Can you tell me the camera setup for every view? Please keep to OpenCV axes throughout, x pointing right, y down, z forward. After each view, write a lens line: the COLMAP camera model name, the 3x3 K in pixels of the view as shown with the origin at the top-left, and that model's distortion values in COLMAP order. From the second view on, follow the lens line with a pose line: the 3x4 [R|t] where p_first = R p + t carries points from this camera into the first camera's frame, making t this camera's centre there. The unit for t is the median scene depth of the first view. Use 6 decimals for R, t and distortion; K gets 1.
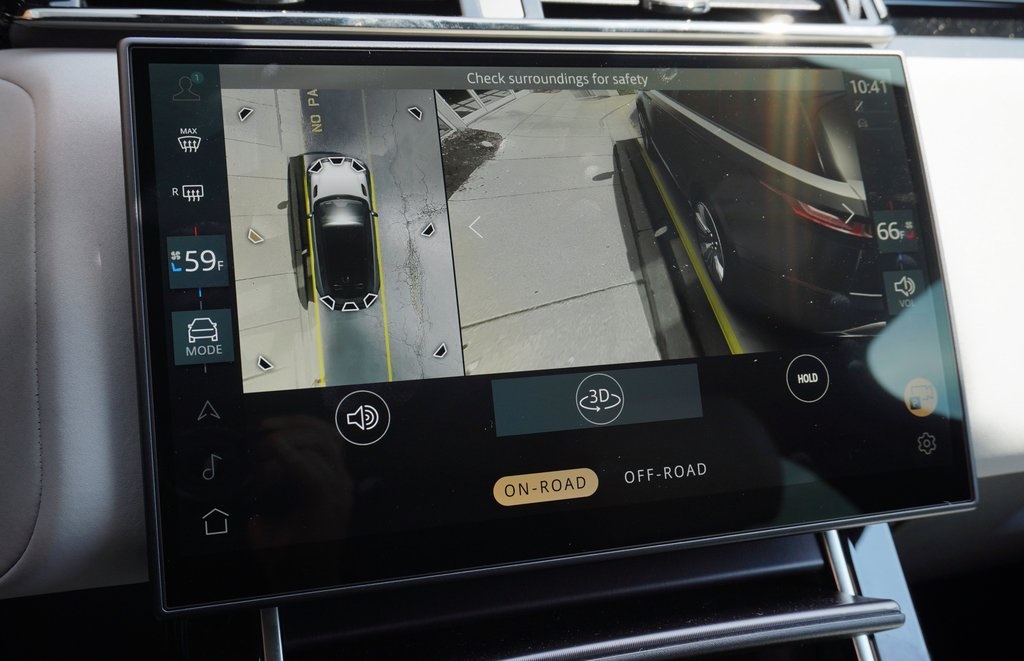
lens RADIAL K [[1058.5, 0, 512.0], [0, 1058.5, 330.5], [0, 0, 1]] dist [0.006379, 0.030391]
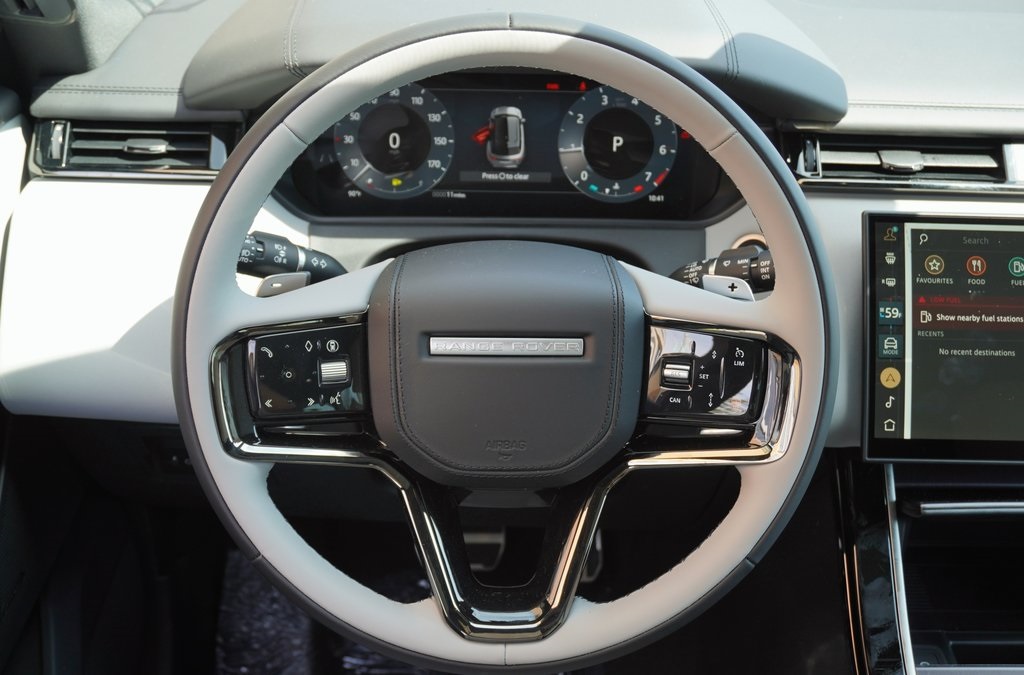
lens RADIAL K [[1232.7, 0, 512.0], [0, 1232.7, 337.5], [0, 0, 1]] dist [0.015199, -0.000683]
pose [[0.963184, 0.112334, -0.244248, -0.367174], [-0.089857, 0.990786, 0.101334, -0.180637], [0.253381, -0.075656, 0.964404, -1.547164]]
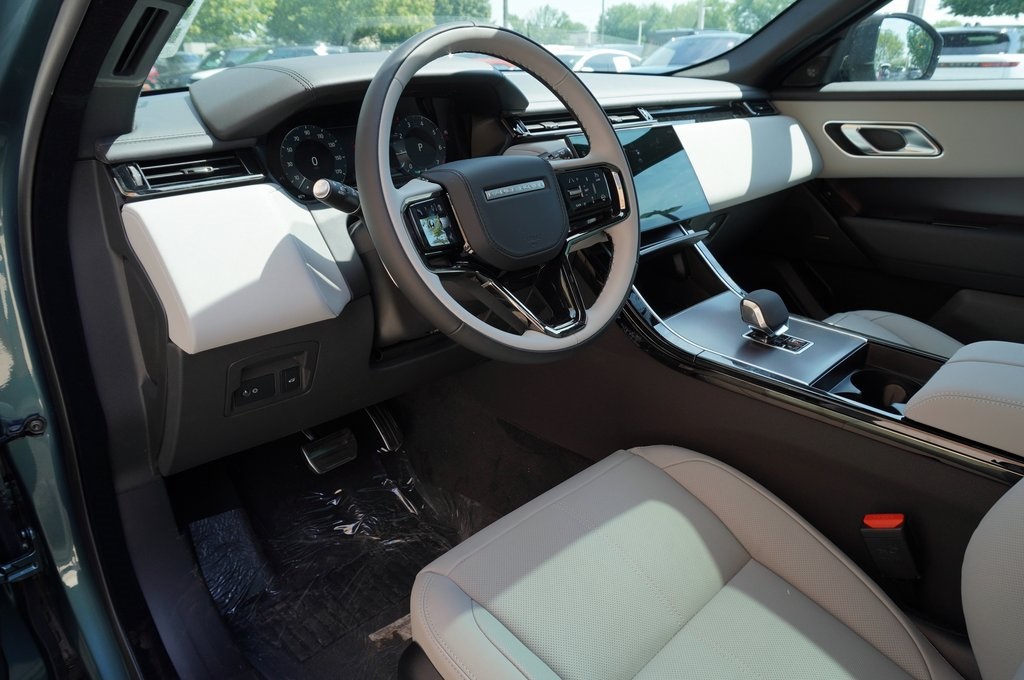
lens RADIAL K [[698.4, 0, 512.0], [0, 698.4, 340.0], [0, 0, 1]] dist [-0.047152, 0.048032]
pose [[0.880768, -0.237868, 0.409471, -1.876927], [0.246856, 0.968535, 0.031653, 0.421353], [-0.404116, 0.073201, 0.911774, -1.552906]]
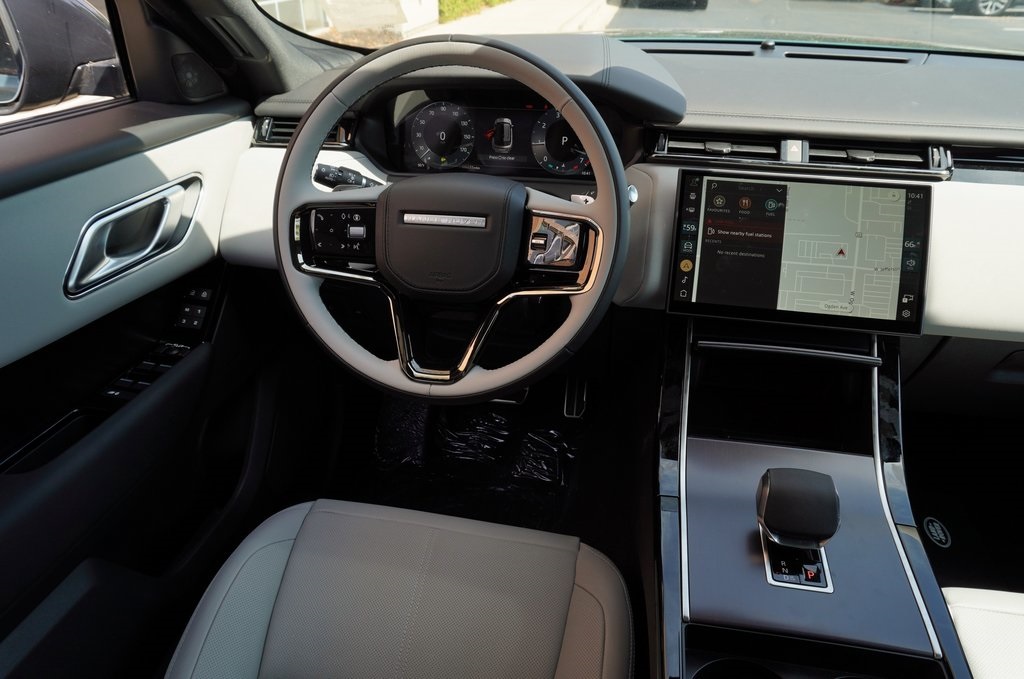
lens RADIAL K [[698.4, 0, 512.0], [0, 698.4, 339.5], [0, 0, 1]] dist [-0.047152, 0.048032]
pose [[0.885759, 0.184622, -0.425846, 0.250082], [-0.143814, 0.981501, 0.126388, 0.093705], [0.441302, -0.050706, 0.895925, -1.382530]]
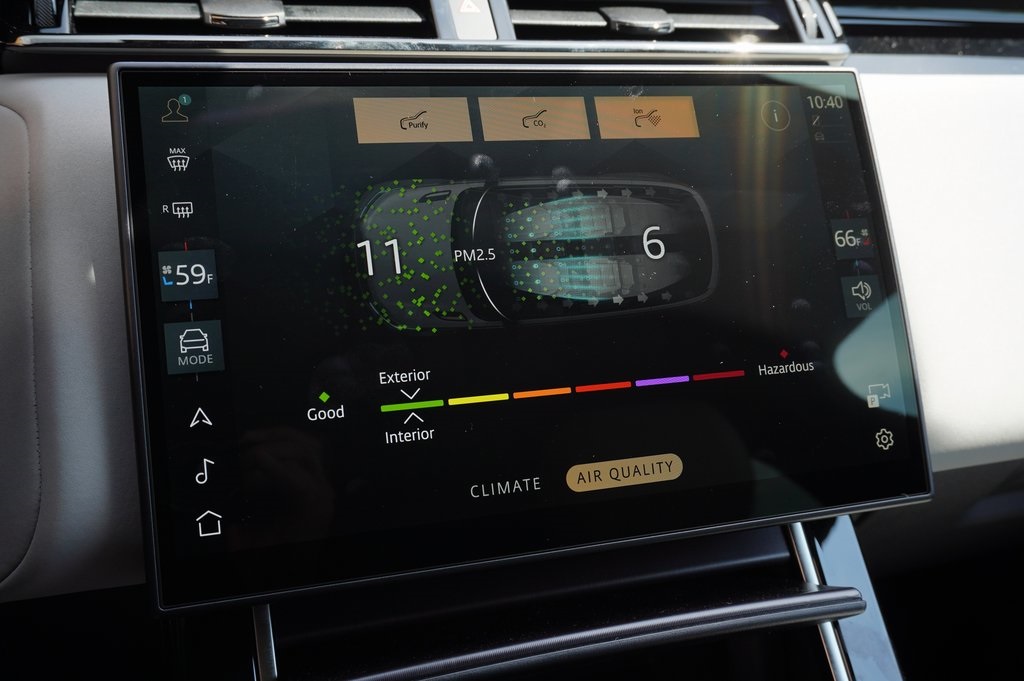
lens RADIAL K [[1034.5, 0, 512.0], [0, 1034.5, 340.5], [0, 0, 1]] dist [0.000950, 0.032566]
pose [[0.999679, -0.015000, 0.020436, 0.000936], [0.015073, 0.999880, -0.003463, 0.006546], [-0.020381, 0.003770, 0.999785, -0.023622]]
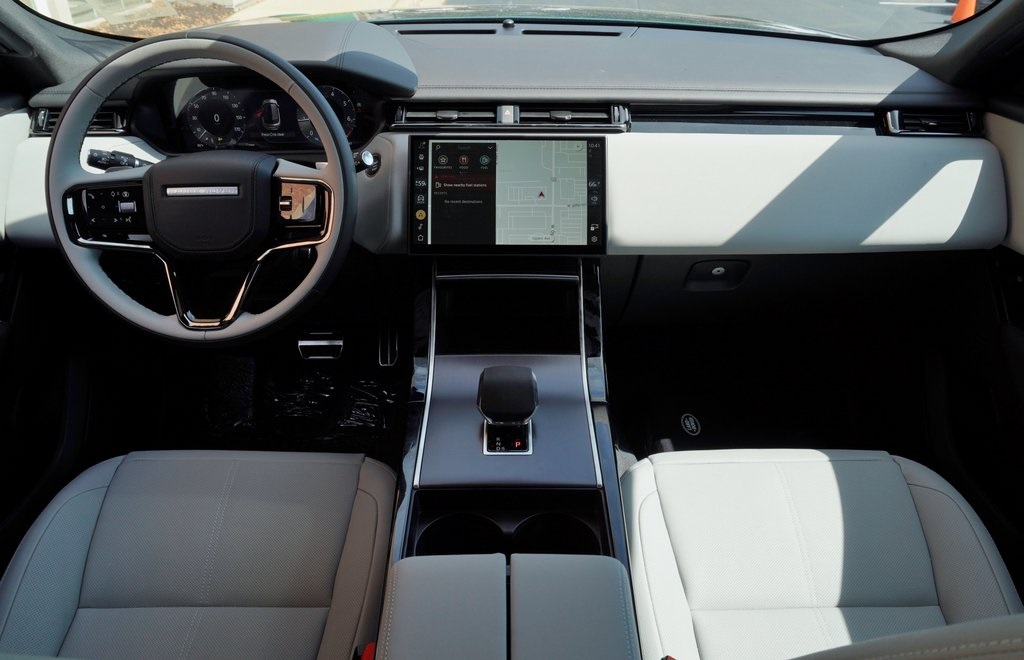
lens RADIAL K [[708.6, 0, 512.0], [0, 708.6, 330.0], [0, 0, 1]] dist [-0.044063, 0.041460]
pose [[0.957166, 0.102274, -0.270875, 0.869644], [-0.068527, 0.988977, 0.131260, 0.119869], [0.281314, -0.107075, 0.953623, -1.685669]]
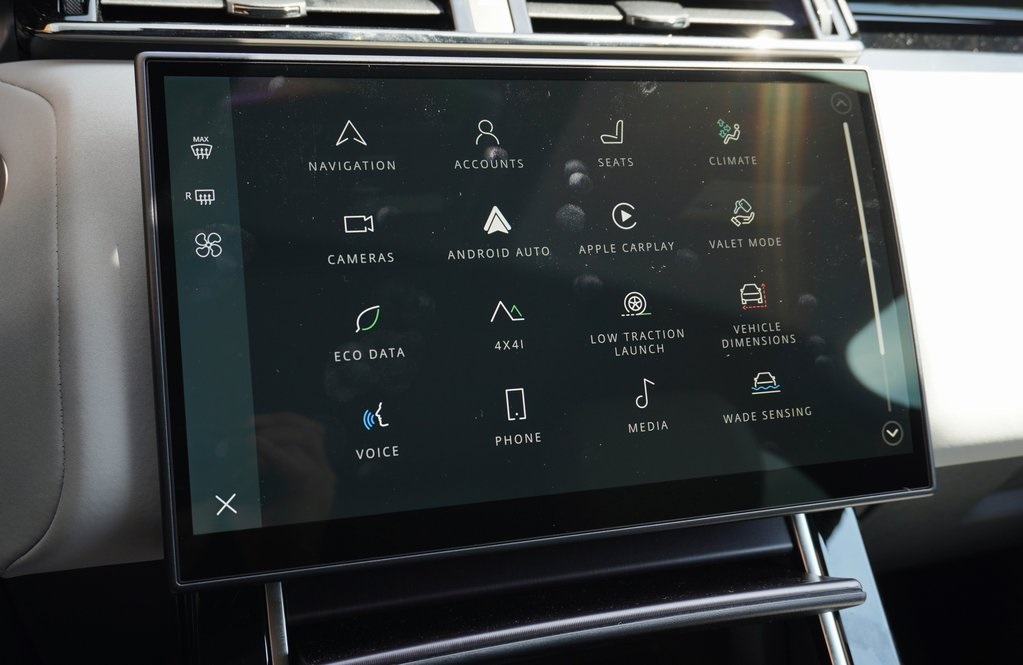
lens RADIAL K [[1048.2, 0, 511.5], [0, 1048.2, 332.5], [0, 0, 1]] dist [0.006644, 0.027147]
pose [[0.999950, 0.003850, 0.009178, 0.000598], [-0.003876, 0.999989, 0.002784, 0.002968], [-0.009168, -0.002820, 0.999954, -0.058428]]
